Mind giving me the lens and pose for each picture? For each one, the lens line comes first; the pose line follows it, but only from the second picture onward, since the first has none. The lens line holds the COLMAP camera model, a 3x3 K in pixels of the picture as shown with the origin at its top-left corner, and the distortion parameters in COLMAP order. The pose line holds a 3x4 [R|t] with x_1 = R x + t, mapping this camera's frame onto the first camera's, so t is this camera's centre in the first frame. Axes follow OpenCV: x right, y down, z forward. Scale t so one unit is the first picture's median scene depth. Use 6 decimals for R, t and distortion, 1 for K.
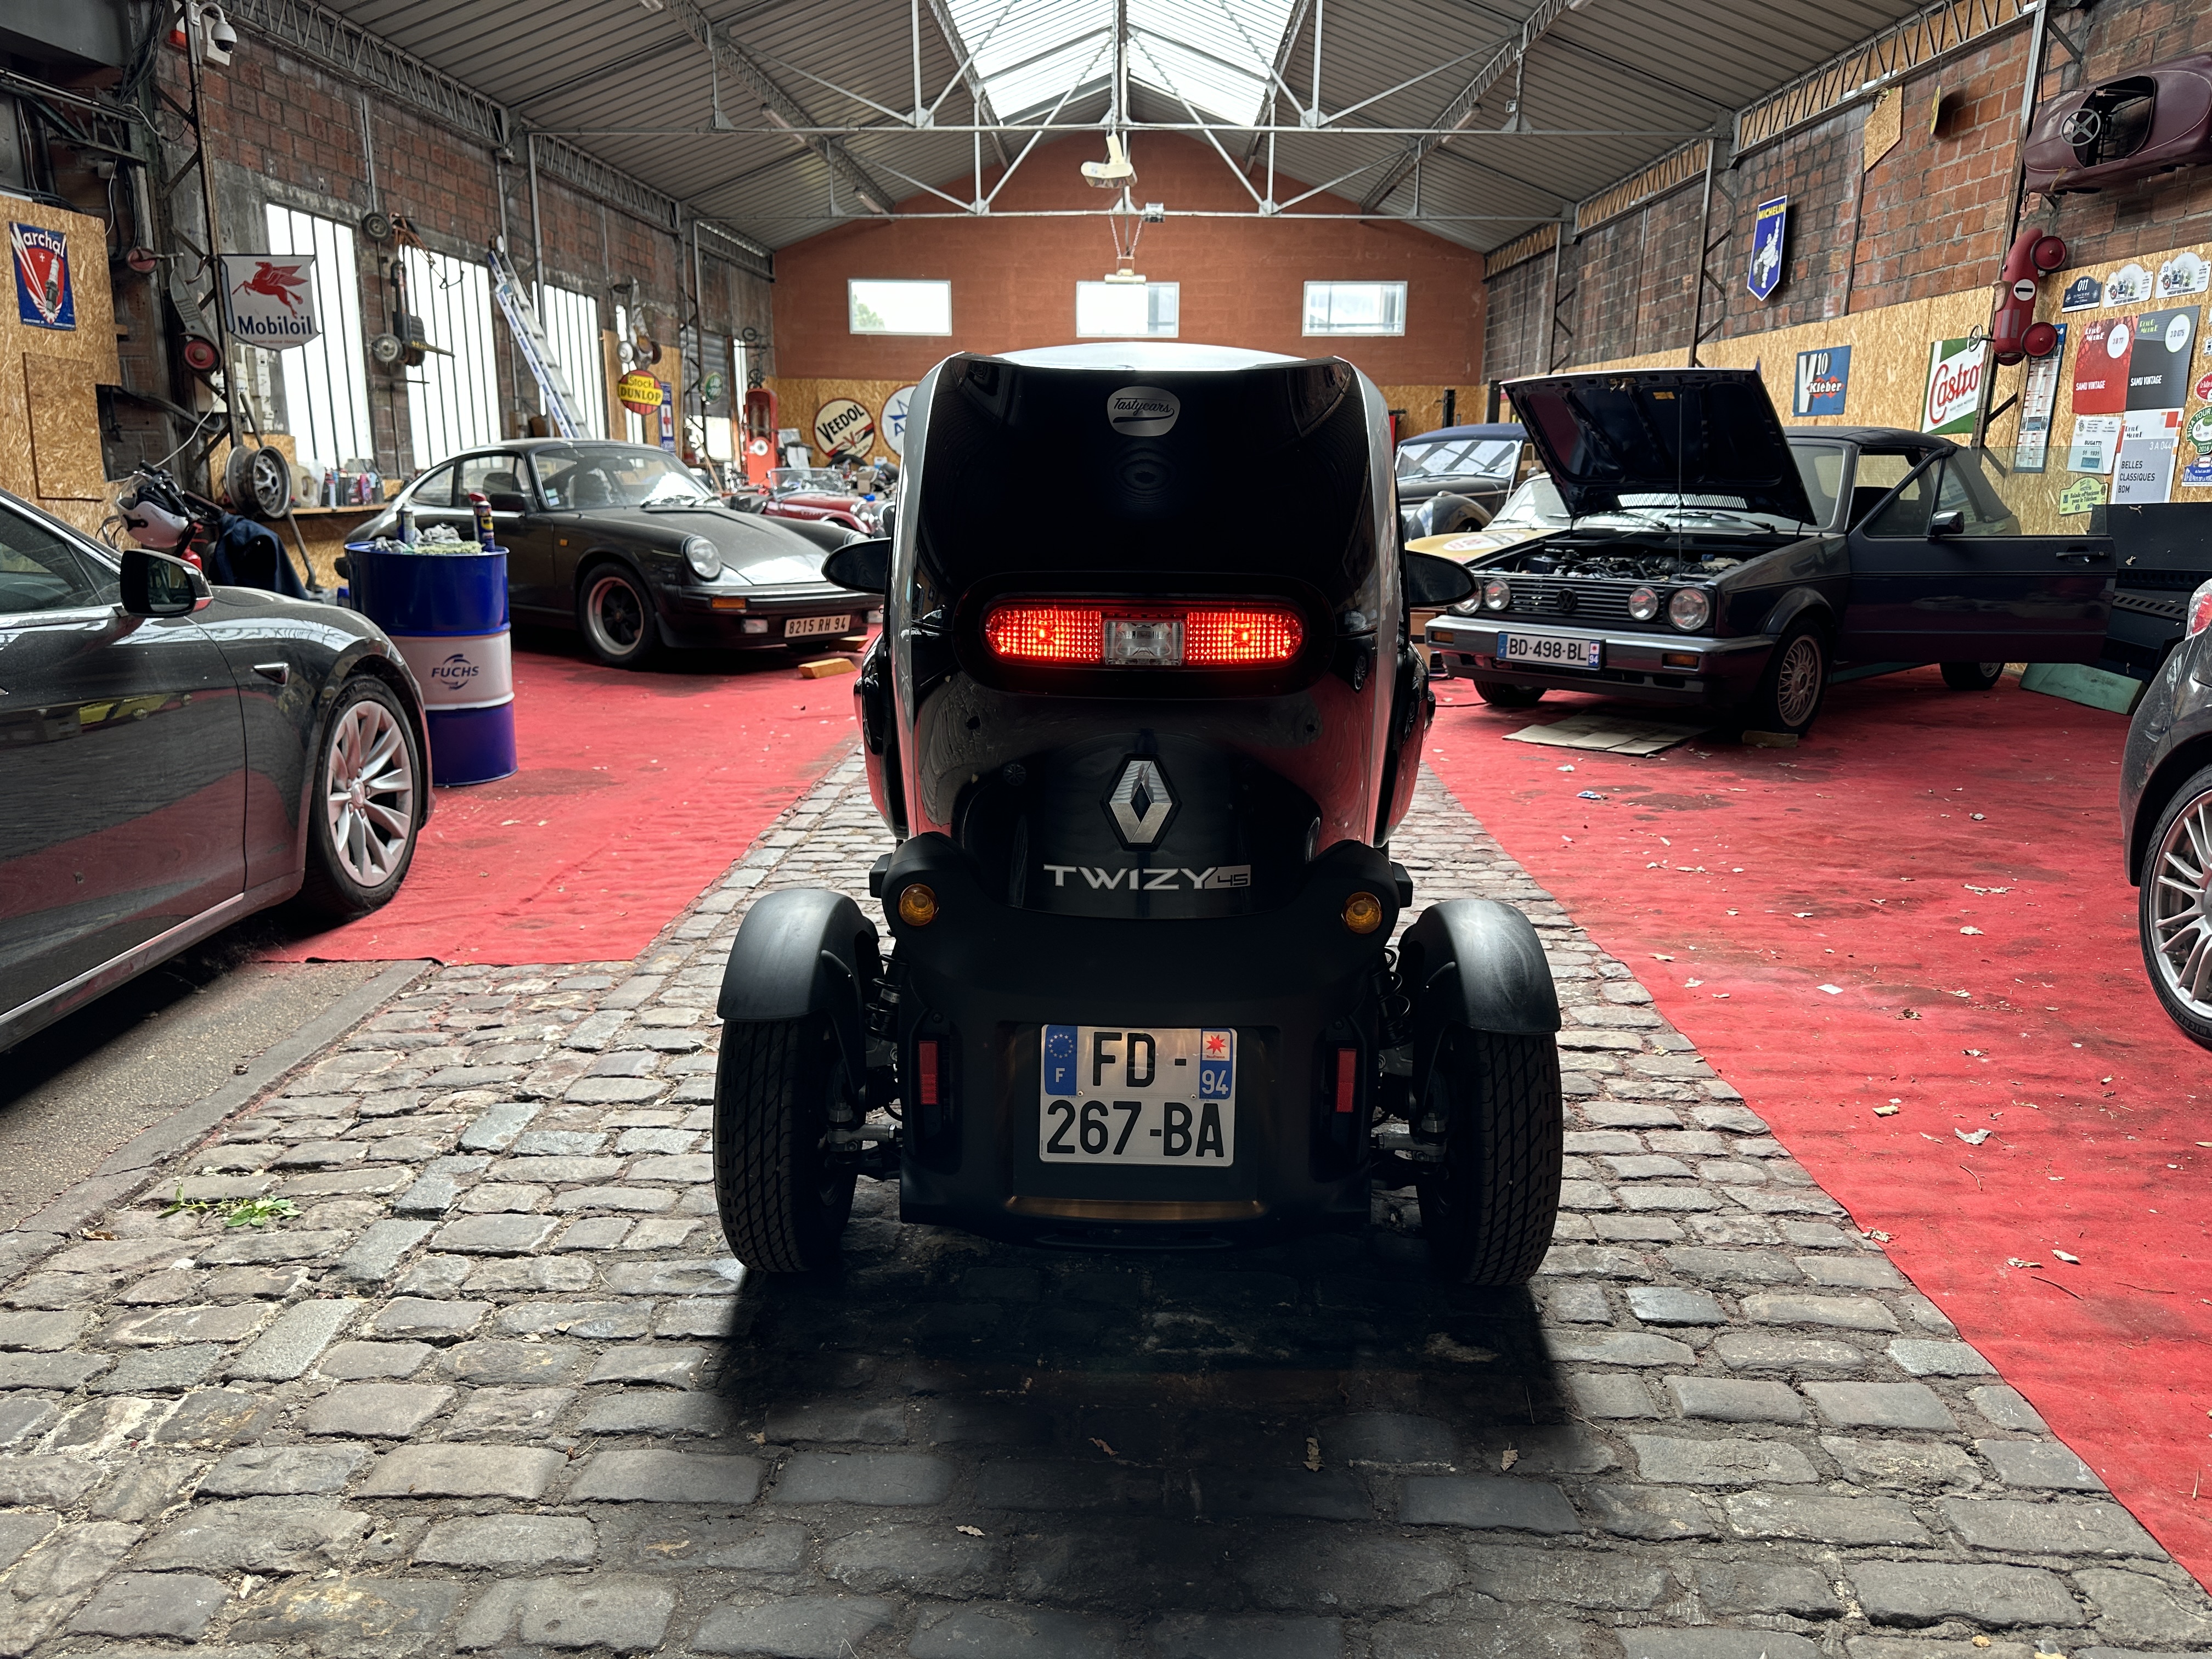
lens RADIAL K [[1568.6, 0, 1121.5], [0, 1568.6, 860.9], [0, 0, 1]] dist [0.032504, -0.047380]
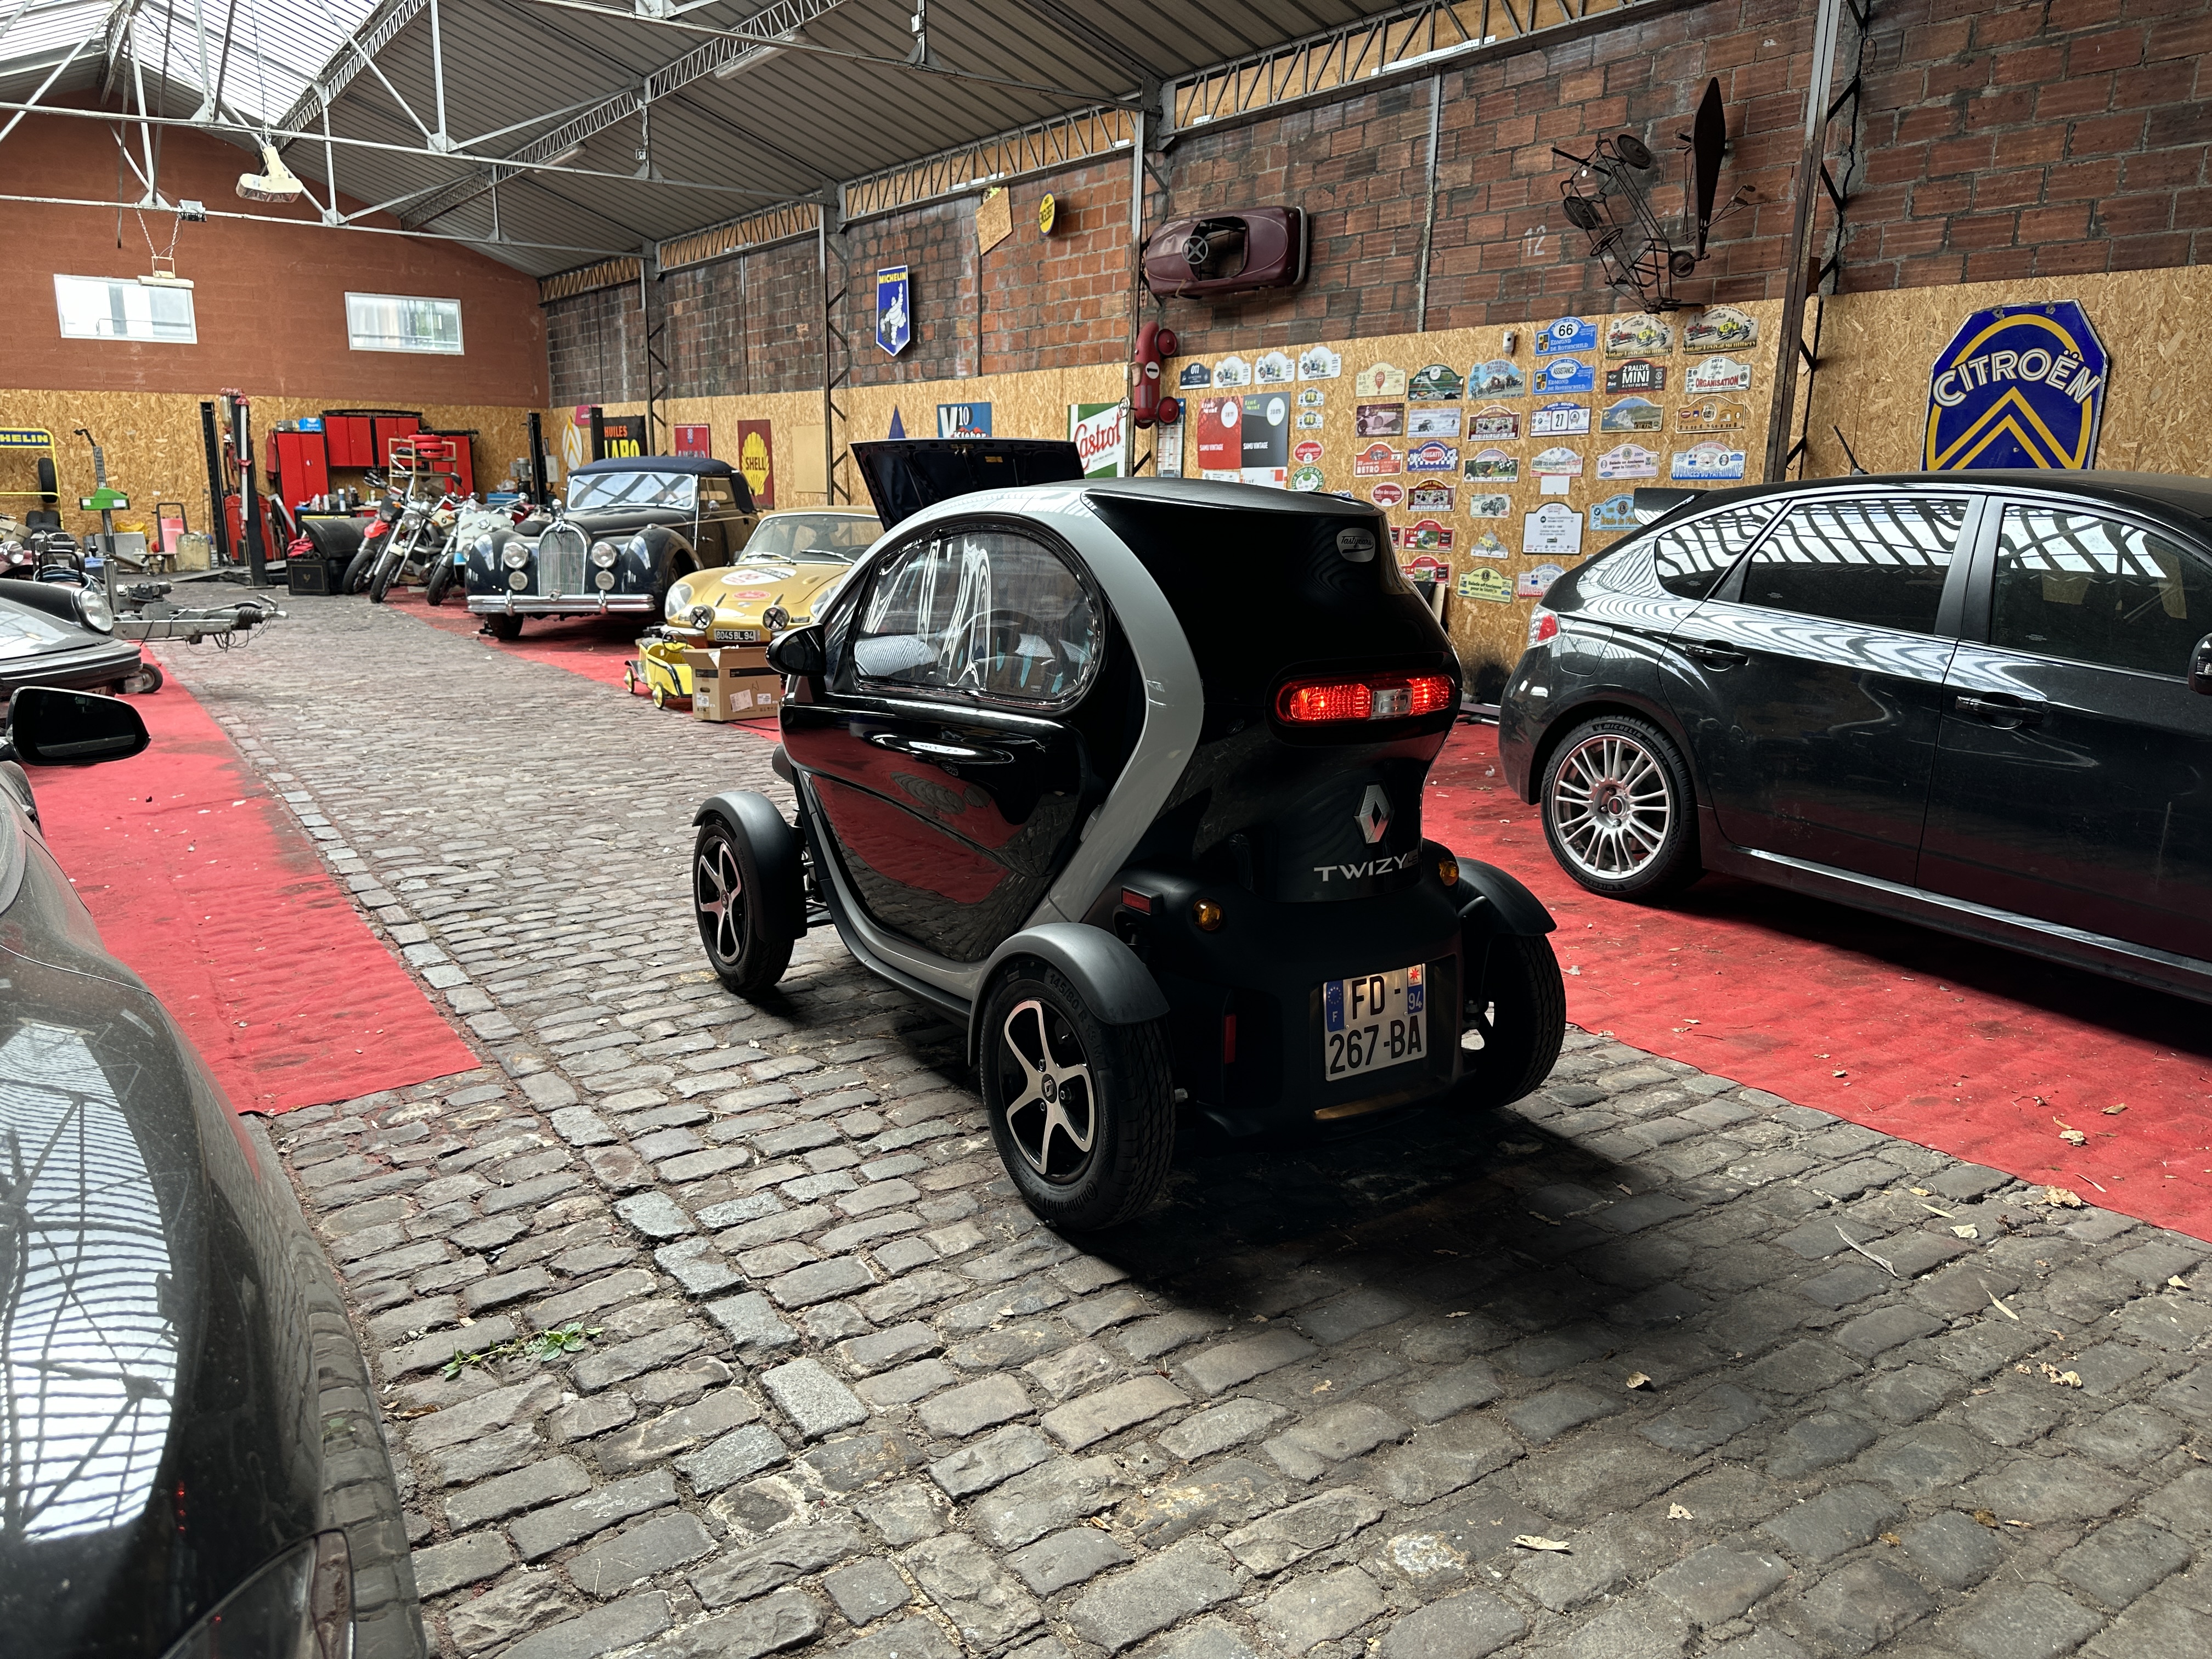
lens RADIAL K [[1568.6, 0, 1114.8], [0, 1568.6, 858.1], [0, 0, 1]] dist [0.032504, -0.047380]
pose [[0.808383, -0.135139, 0.572935, -0.227100], [0.139913, 0.989510, 0.035988, -0.018643], [-0.571788, 0.051069, 0.818810, -0.008252]]
